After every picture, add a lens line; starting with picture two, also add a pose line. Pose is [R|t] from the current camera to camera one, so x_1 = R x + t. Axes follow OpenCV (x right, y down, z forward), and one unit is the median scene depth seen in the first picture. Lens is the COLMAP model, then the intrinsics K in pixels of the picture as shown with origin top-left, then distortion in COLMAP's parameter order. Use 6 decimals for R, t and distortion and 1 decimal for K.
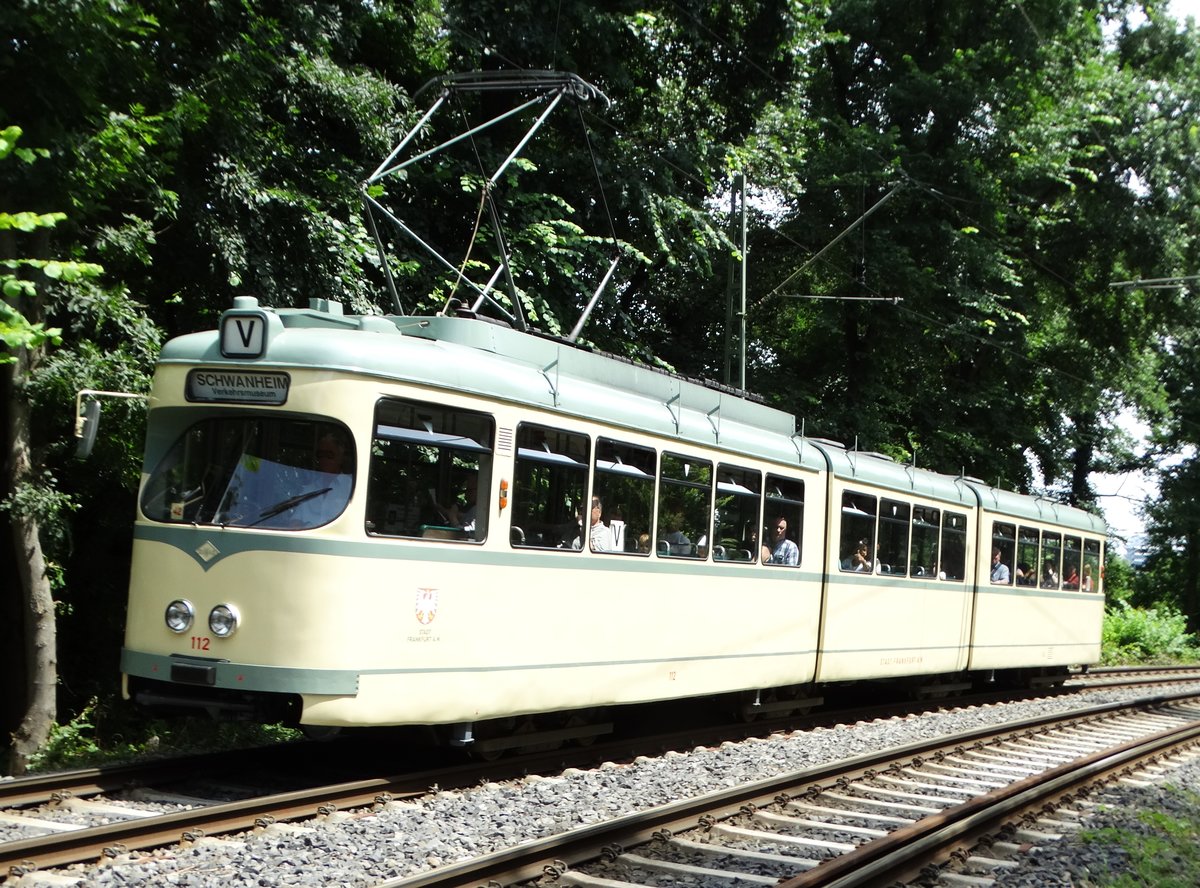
lens RADIAL K [[1857.4, 0, 600.0], [0, 1857.4, 444.0], [0, 0, 1]] dist [0.029734, 0.056587]
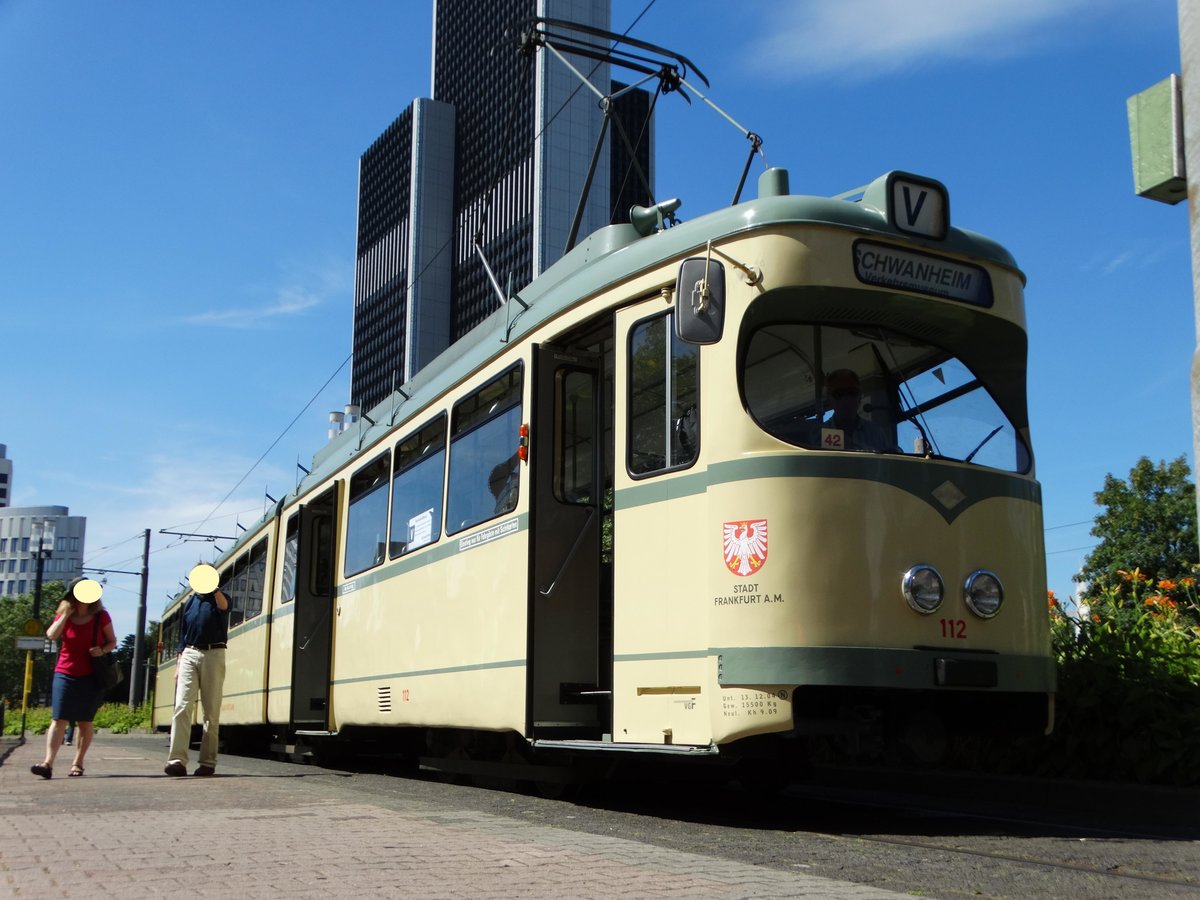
lens RADIAL K [[1194.5, 0, 600.6], [0, 1194.5, 488.7], [0, 0, 1]] dist [0.038358, -0.003709]
pose [[0.627766, 0.081255, 0.774149, -0.613929], [-0.009526, 0.995264, -0.096739, 0.096385], [-0.778344, 0.053355, 0.625567, 0.792879]]
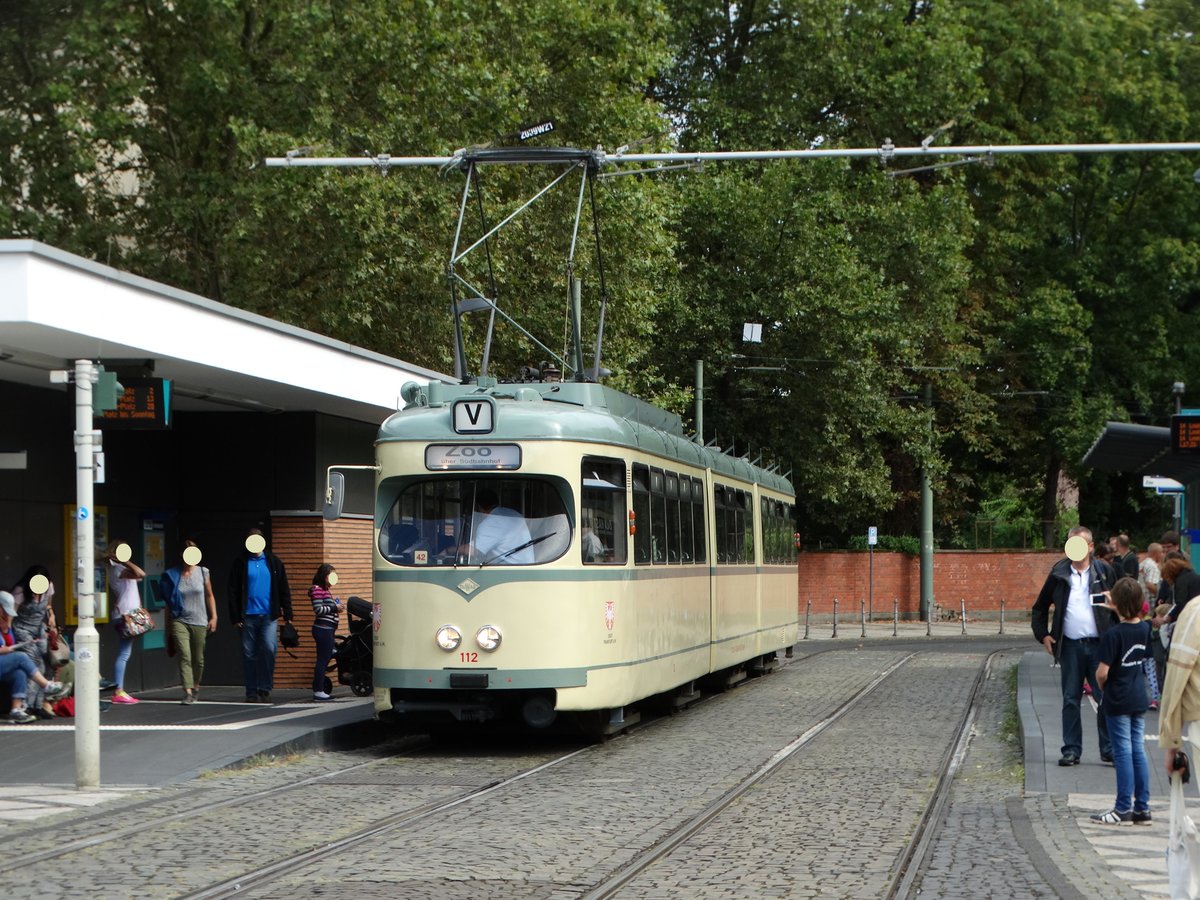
lens RADIAL K [[3237.3, 0, 600.0], [0, 3237.3, 450.0], [0, 0, 1]] dist [0.007952, 0.158966]
pose [[0.955794, -0.069724, 0.285649, -0.732026], [0.060100, 0.997294, 0.042332, -0.121793], [-0.287828, -0.023293, 0.957399, -1.134606]]
